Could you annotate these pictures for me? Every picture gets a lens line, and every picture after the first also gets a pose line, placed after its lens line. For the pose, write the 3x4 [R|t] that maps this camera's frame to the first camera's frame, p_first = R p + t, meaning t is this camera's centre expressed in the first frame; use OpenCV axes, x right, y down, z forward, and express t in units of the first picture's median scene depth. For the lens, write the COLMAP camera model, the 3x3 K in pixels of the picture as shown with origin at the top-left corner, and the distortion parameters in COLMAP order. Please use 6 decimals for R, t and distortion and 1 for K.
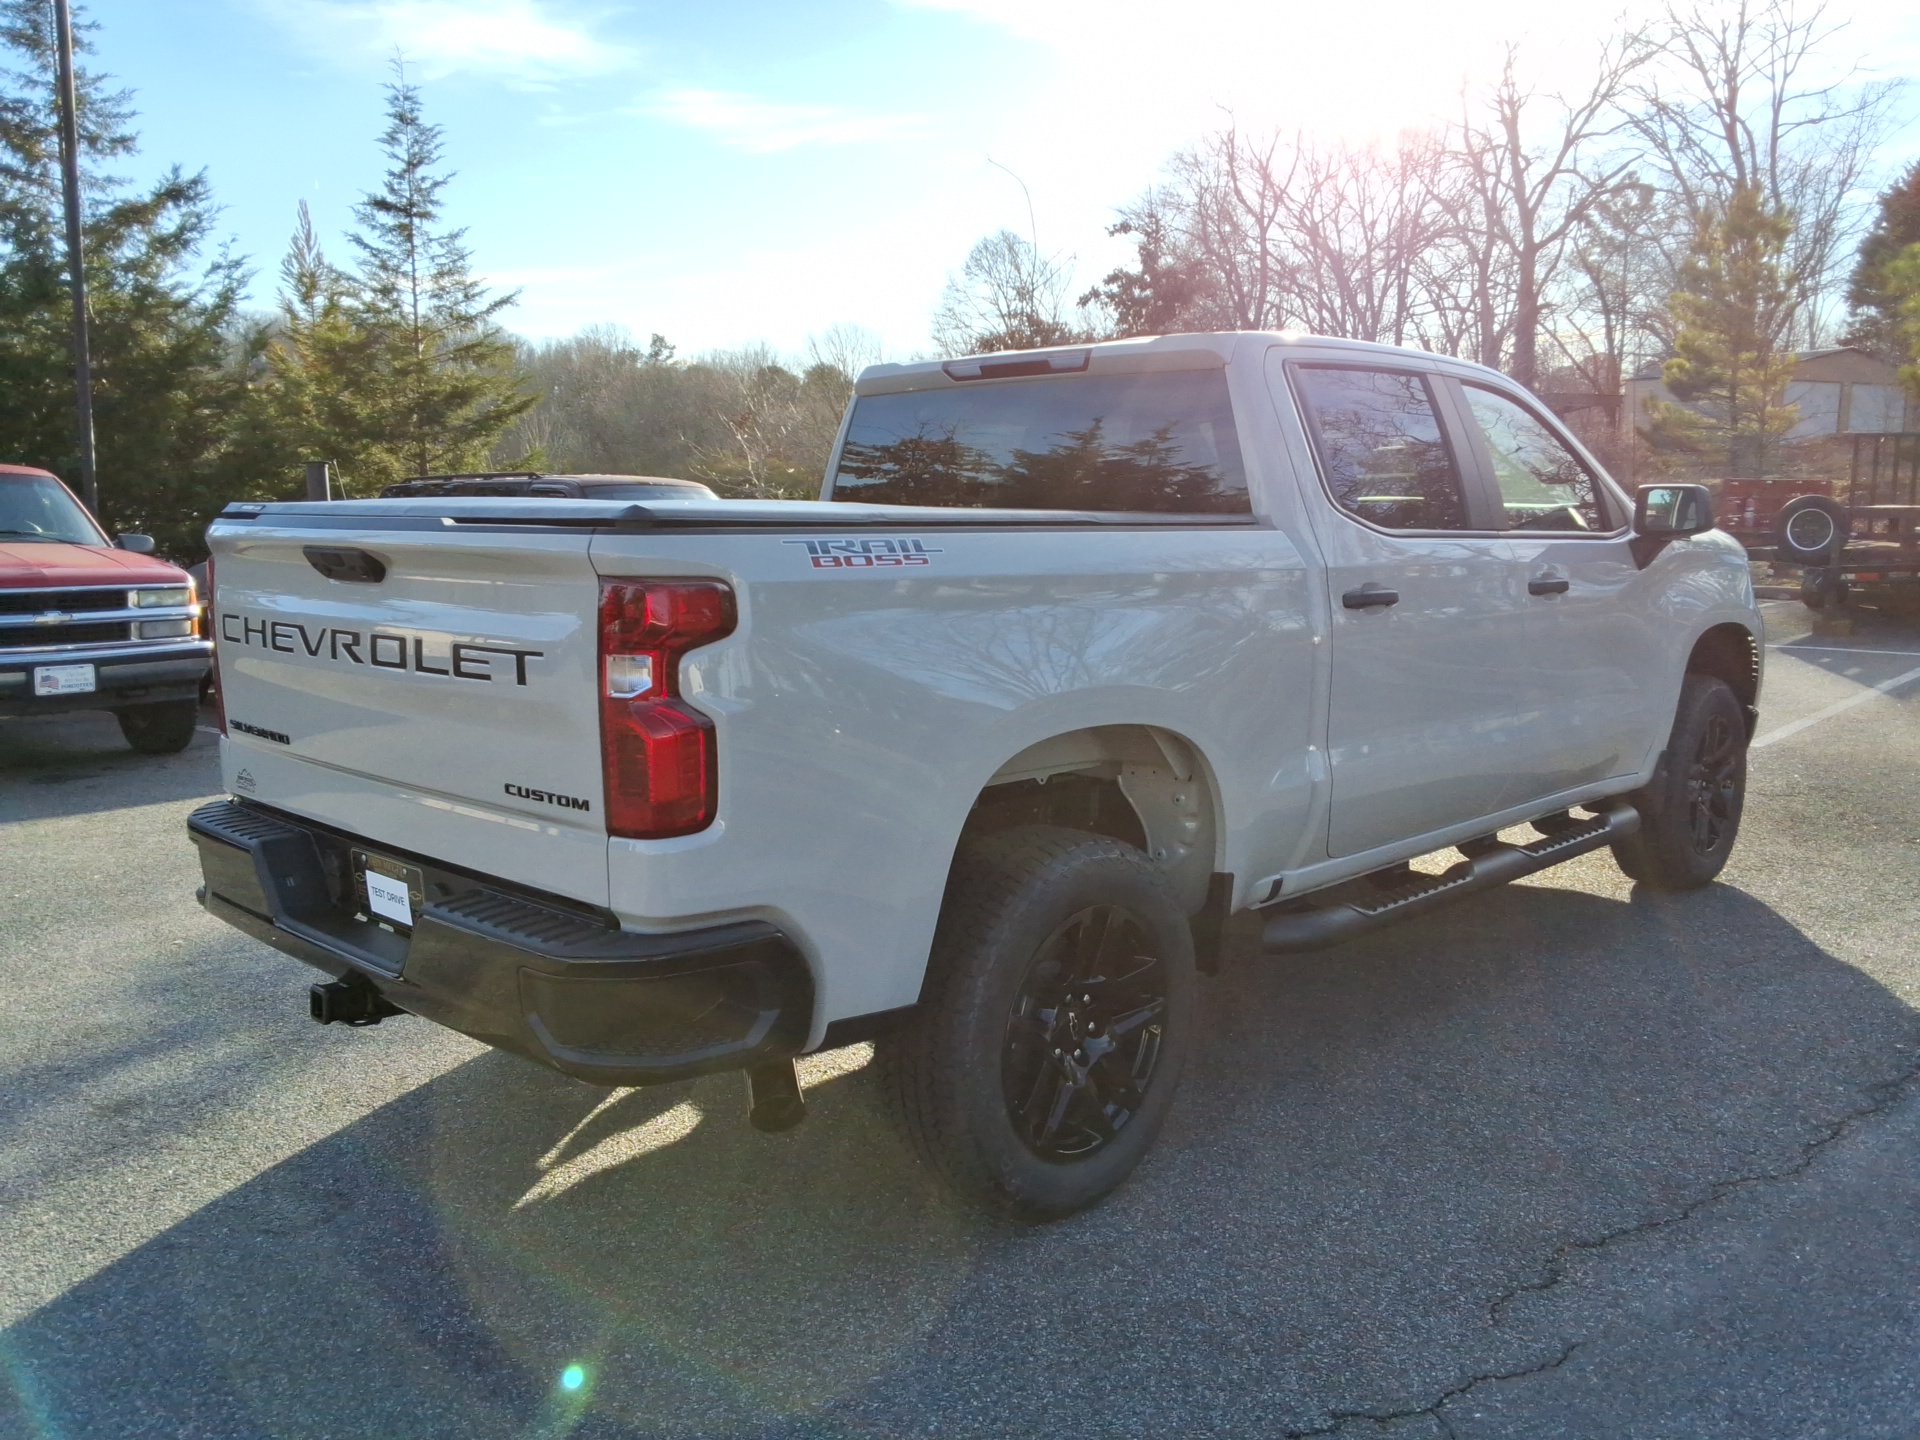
lens RADIAL K [[1545.0, 0, 976.8], [0, 1545.0, 711.5], [0, 0, 1]] dist [0.116271, -0.175909]
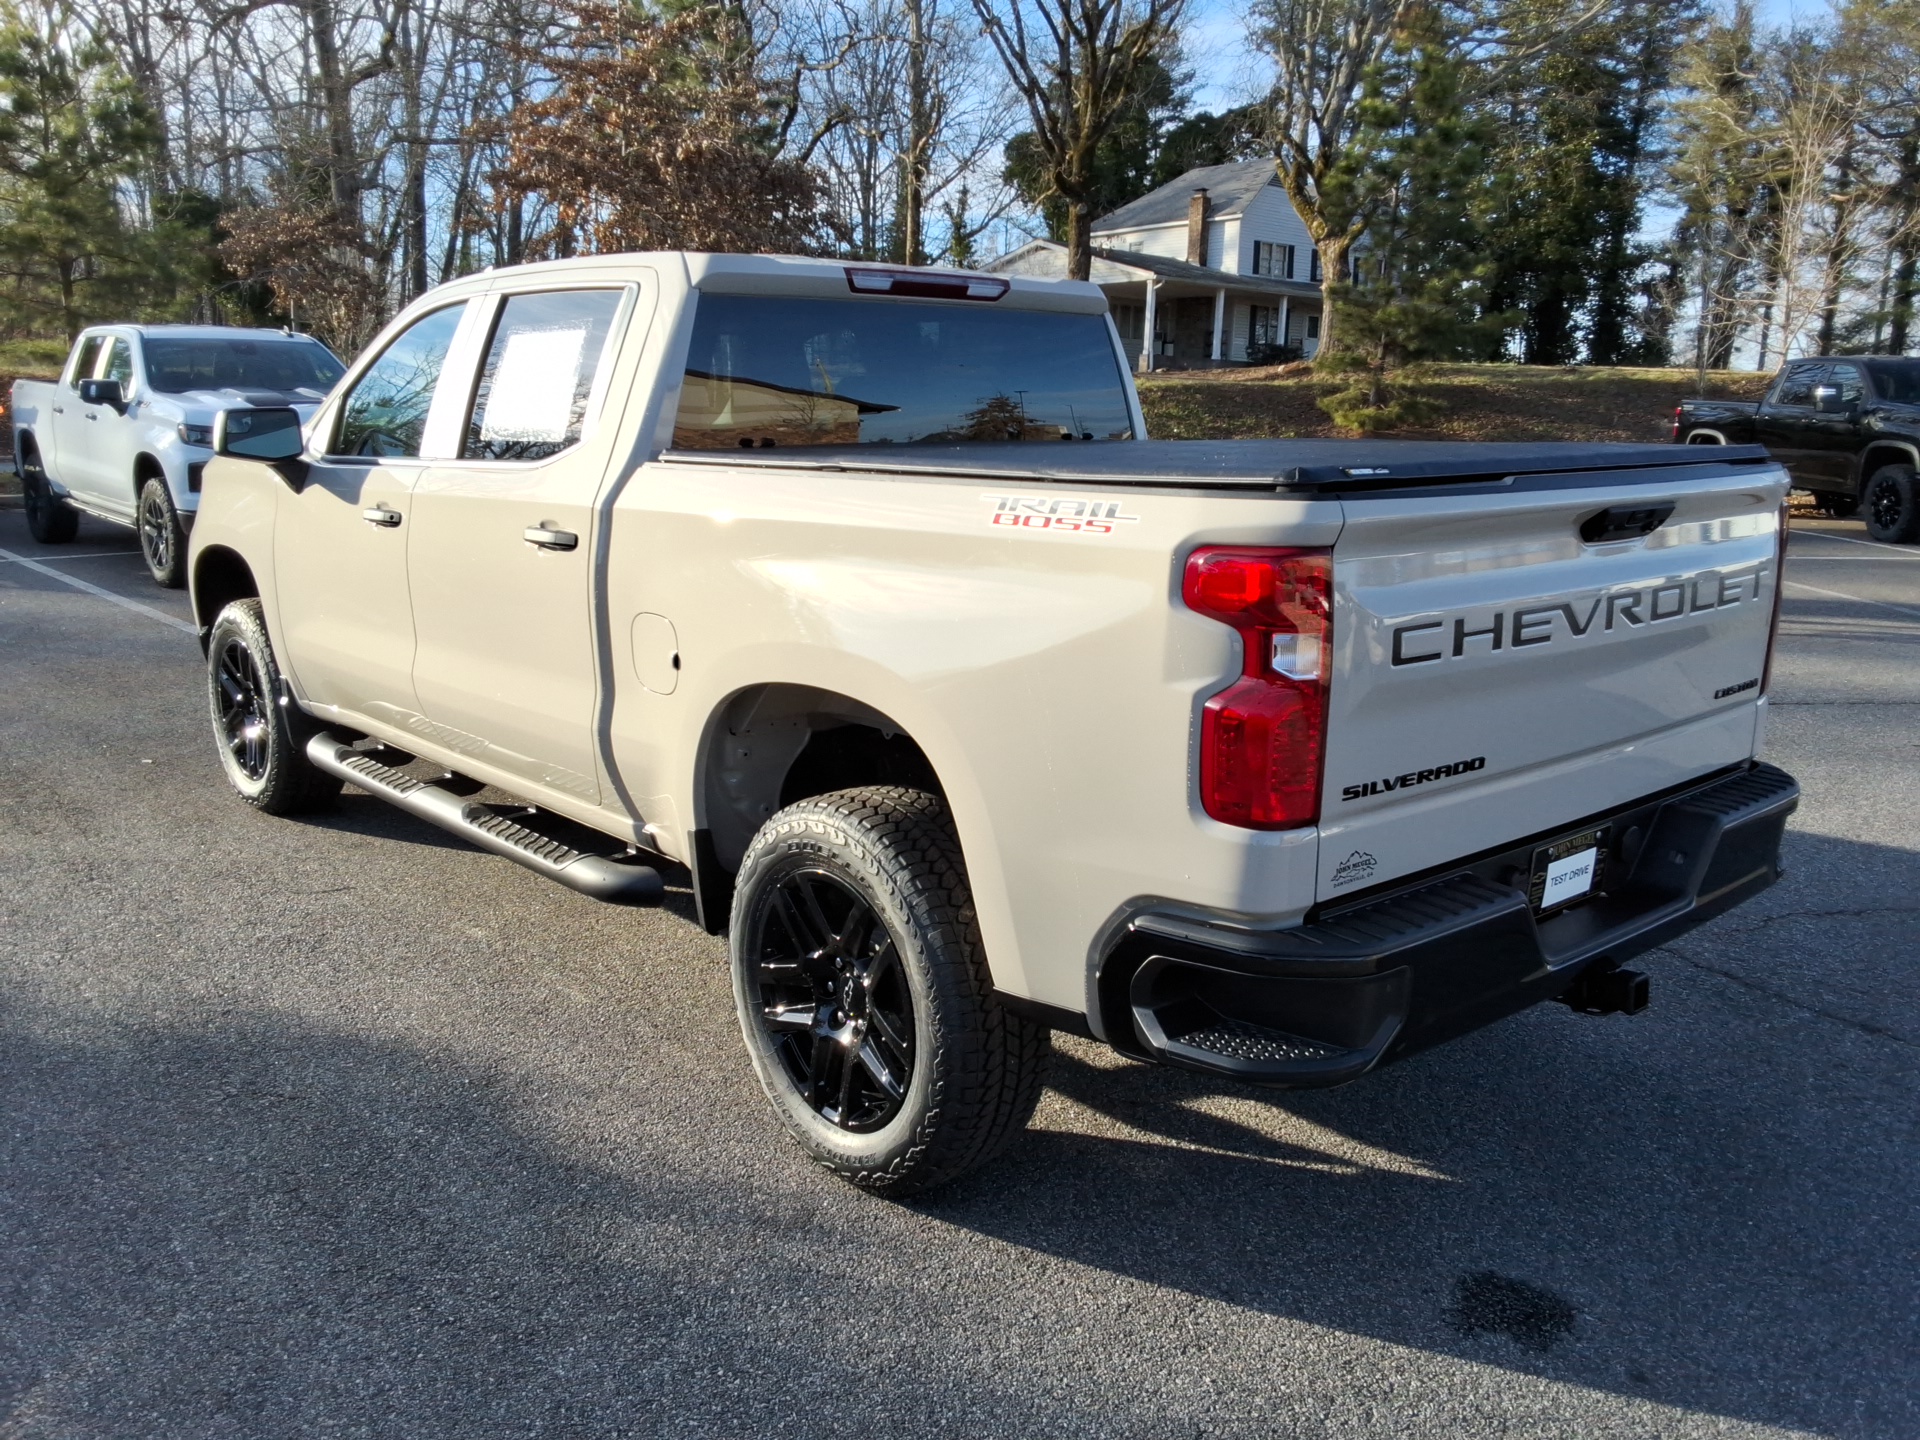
lens RADIAL K [[1545.0, 0, 977.0], [0, 1545.0, 715.0], [0, 0, 1]] dist [0.116271, -0.175909]
pose [[0.082776, -0.198360, 0.976628, -1.090790], [0.128525, 0.973932, 0.186919, -0.164487], [-0.988246, 0.110049, 0.106112, 1.041144]]
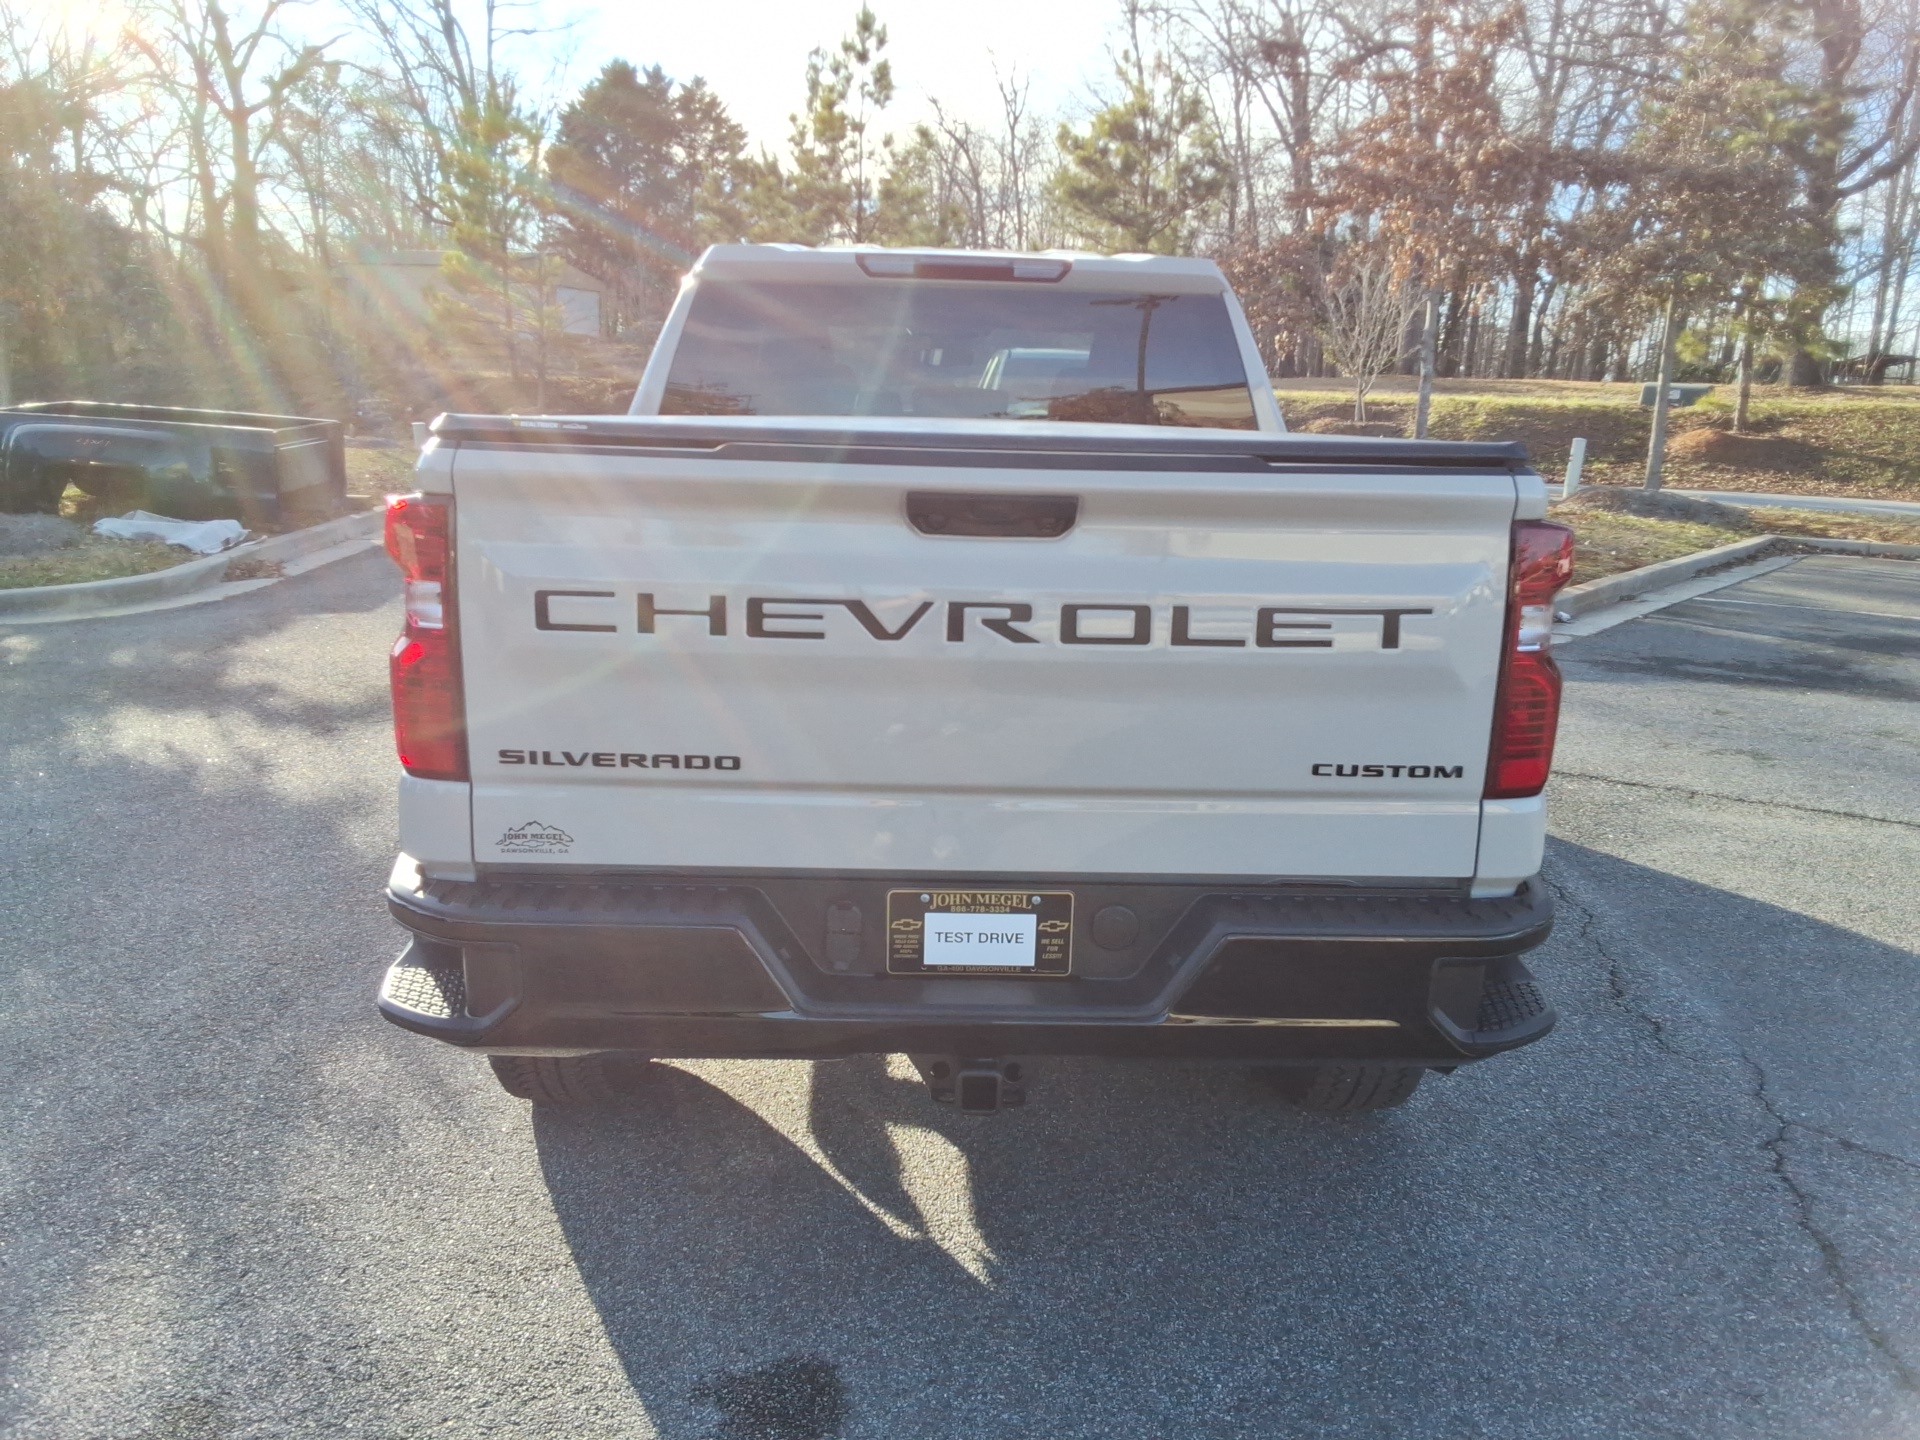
lens RADIAL K [[1545.0, 0, 967.3], [0, 1545.0, 704.7], [0, 0, 1]] dist [0.116271, -0.175909]
pose [[0.701157, -0.116314, 0.703455, -0.764926], [0.068952, 0.993041, 0.095470, -0.060612], [-0.709665, -0.018435, 0.704298, 0.387671]]
